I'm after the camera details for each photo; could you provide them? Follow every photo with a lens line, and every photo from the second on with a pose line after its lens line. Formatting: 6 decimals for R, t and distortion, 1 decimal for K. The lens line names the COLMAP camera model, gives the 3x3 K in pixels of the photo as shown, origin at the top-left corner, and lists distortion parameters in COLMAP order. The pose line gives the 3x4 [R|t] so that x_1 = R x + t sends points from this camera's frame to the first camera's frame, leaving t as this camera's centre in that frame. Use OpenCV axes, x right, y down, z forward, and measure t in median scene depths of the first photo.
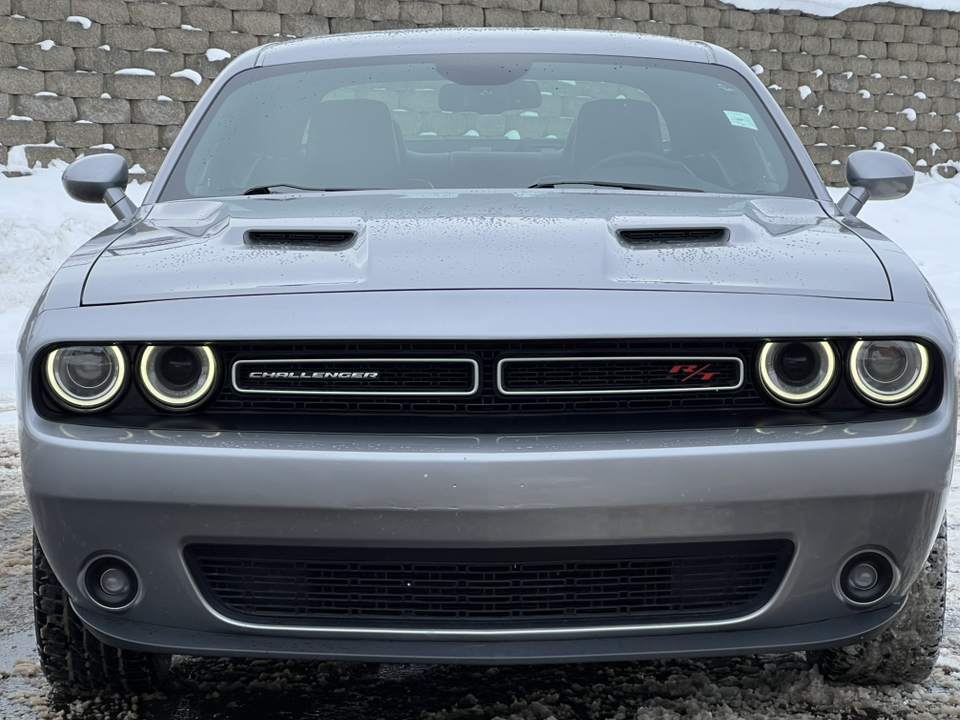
lens RADIAL K [[2779.8, 0, 480.0], [0, 2779.8, 360.0], [0, 0, 1]] dist [-0.419681, 7.497223]
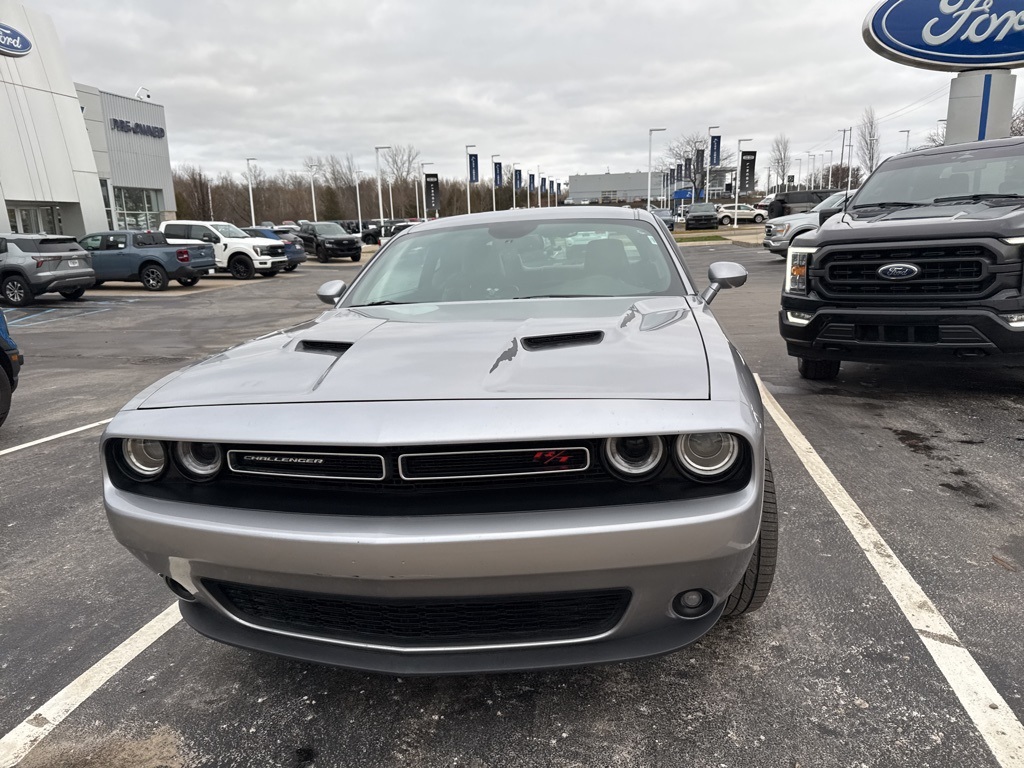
lens RADIAL K [[727.4, 0, 517.5], [0, 727.4, 386.7], [0, 0, 1]] dist [0.008204, -0.015040]
pose [[0.985180, -0.013168, -0.171019, 0.119102], [0.031657, 0.993880, 0.105836, -0.065808], [0.168578, -0.109681, 0.979567, 0.658637]]
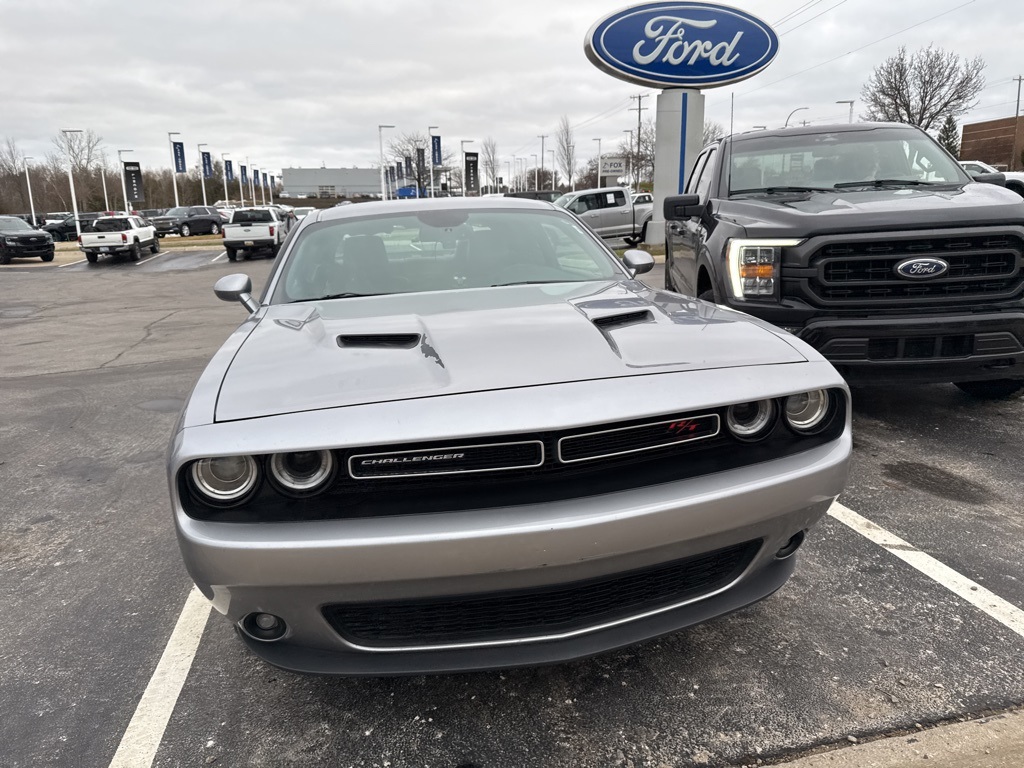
lens RADIAL K [[719.9, 0, 519.9], [0, 719.9, 379.8], [0, 0, 1]] dist [0.062068, -0.083135]
pose [[0.975861, -0.090422, 0.198796, -0.074396], [0.067314, 0.990479, 0.120083, -0.067997], [-0.207762, -0.103802, 0.972656, 0.660223]]
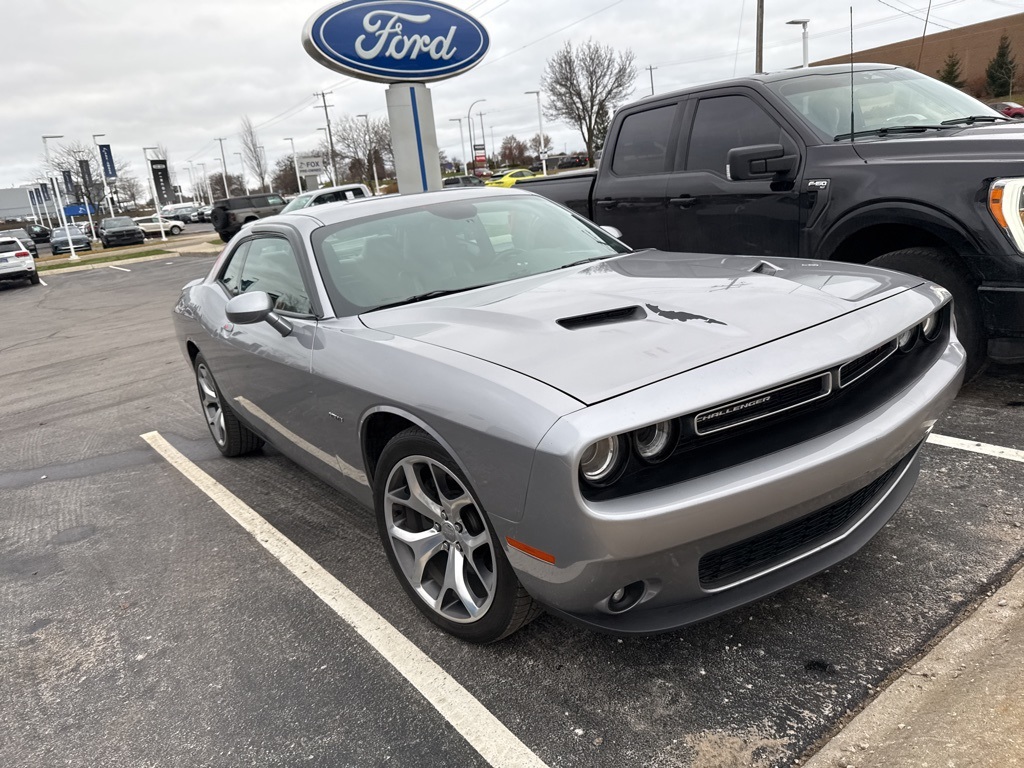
lens RADIAL K [[727.4, 0, 517.5], [0, 727.4, 386.7], [0, 0, 1]] dist [0.008204, -0.015040]
pose [[0.806784, -0.256464, 0.532284, -0.341357], [0.188009, 0.965490, 0.180226, -0.092915], [-0.560137, -0.045329, 0.827159, 0.748971]]
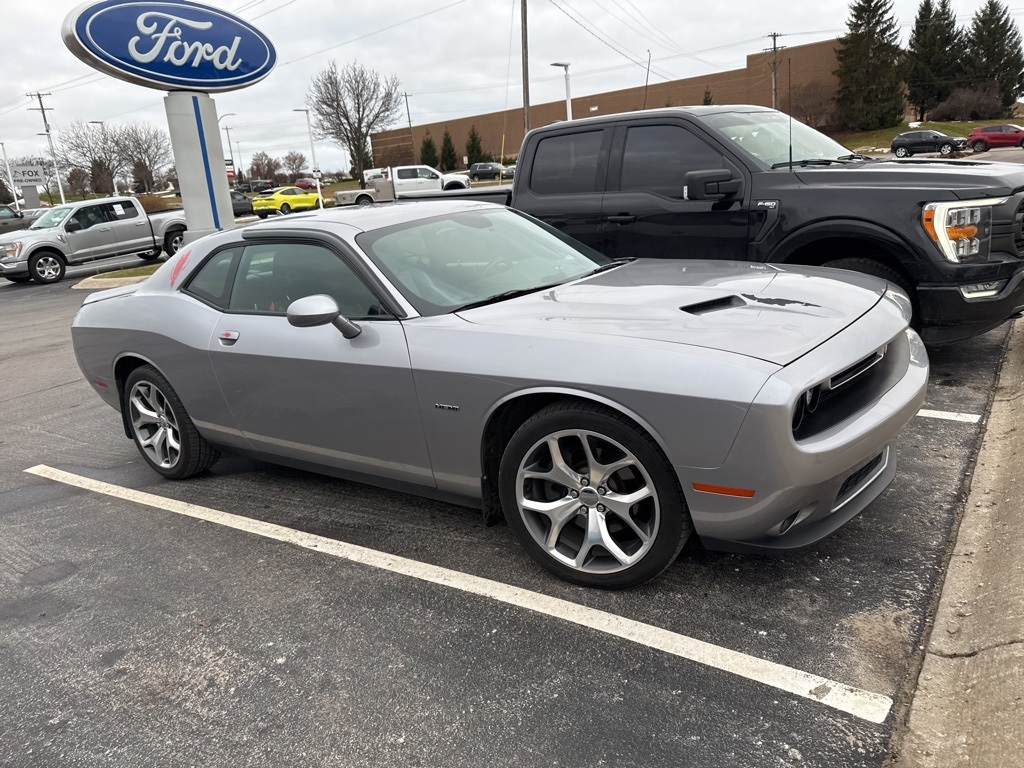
lens RADIAL K [[727.4, 0, 517.5], [0, 727.4, 386.7], [0, 0, 1]] dist [0.008204, -0.015040]
pose [[0.580911, -0.274629, 0.766239, -0.557559], [0.177079, 0.961456, 0.210348, -0.123598], [-0.794472, 0.013492, 0.607151, 0.868456]]
